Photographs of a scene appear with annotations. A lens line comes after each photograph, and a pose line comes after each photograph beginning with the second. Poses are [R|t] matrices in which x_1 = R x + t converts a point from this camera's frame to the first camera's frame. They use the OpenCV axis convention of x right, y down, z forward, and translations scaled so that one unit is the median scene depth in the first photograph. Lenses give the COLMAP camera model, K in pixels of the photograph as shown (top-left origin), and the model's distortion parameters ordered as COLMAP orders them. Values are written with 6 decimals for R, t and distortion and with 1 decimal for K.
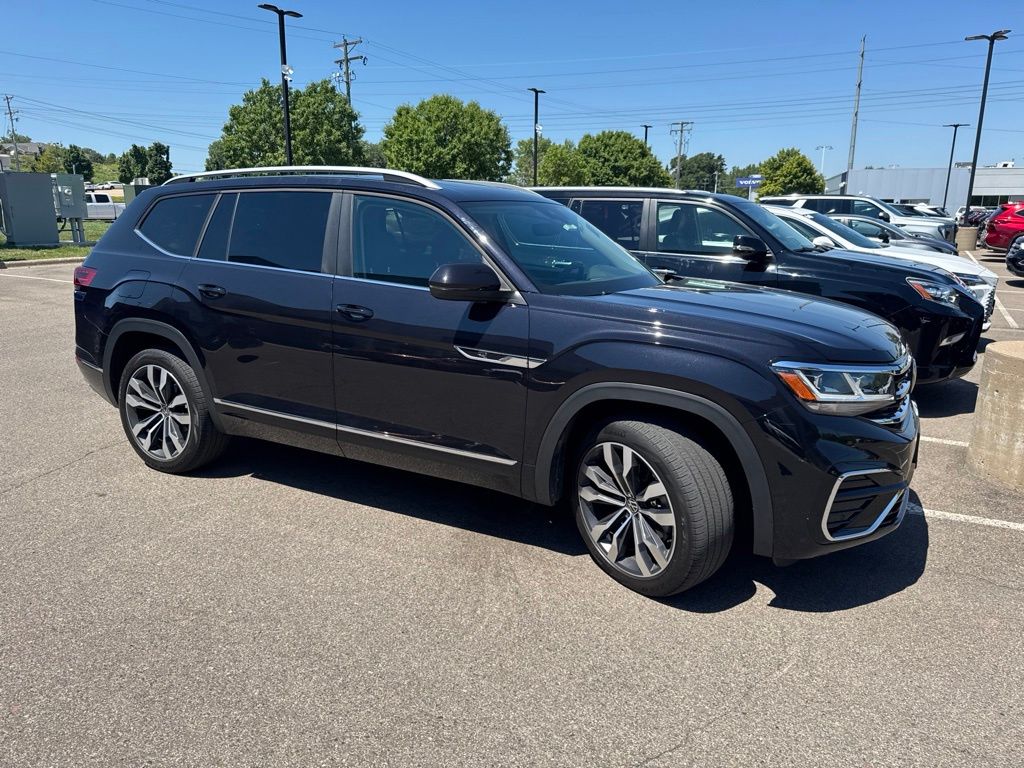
lens RADIAL K [[724.8, 0, 512.8], [0, 724.8, 384.5], [0, 0, 1]] dist [0.044443, -0.054918]
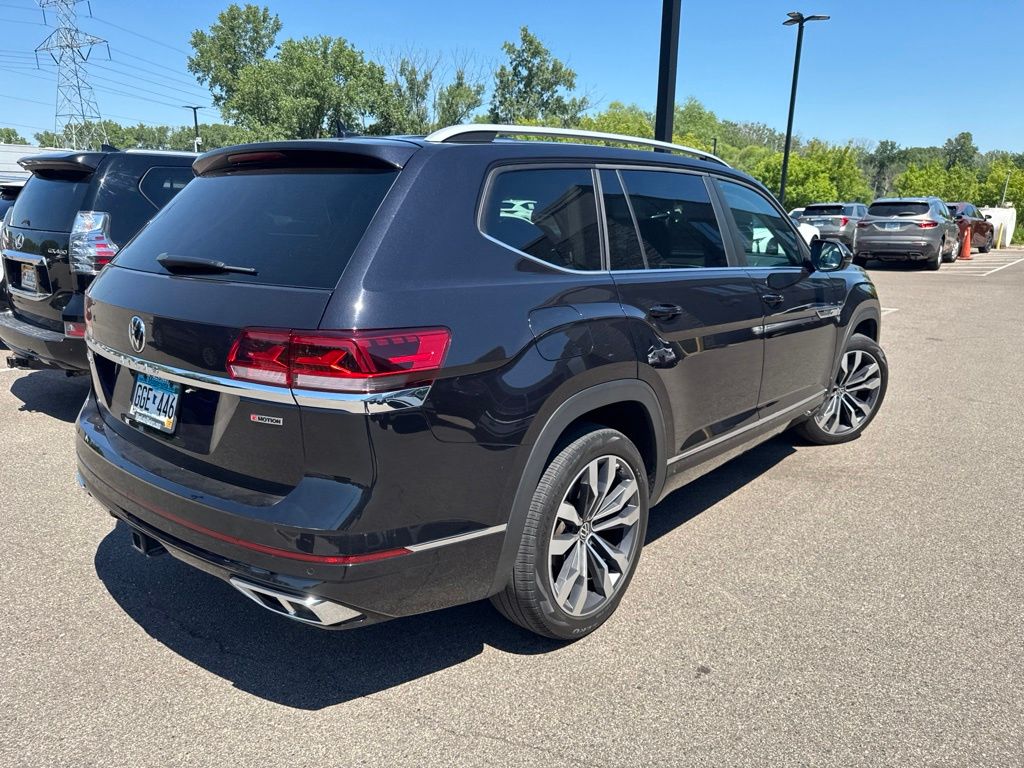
lens RADIAL K [[732.5, 0, 519.6], [0, 732.5, 374.5], [0, 0, 1]] dist [0.021087, -0.025152]
pose [[0.195225, -0.229219, 0.953596, -0.167962], [0.208879, 0.959715, 0.187927, -0.035104], [-0.958257, 0.162498, 0.235239, 0.148383]]
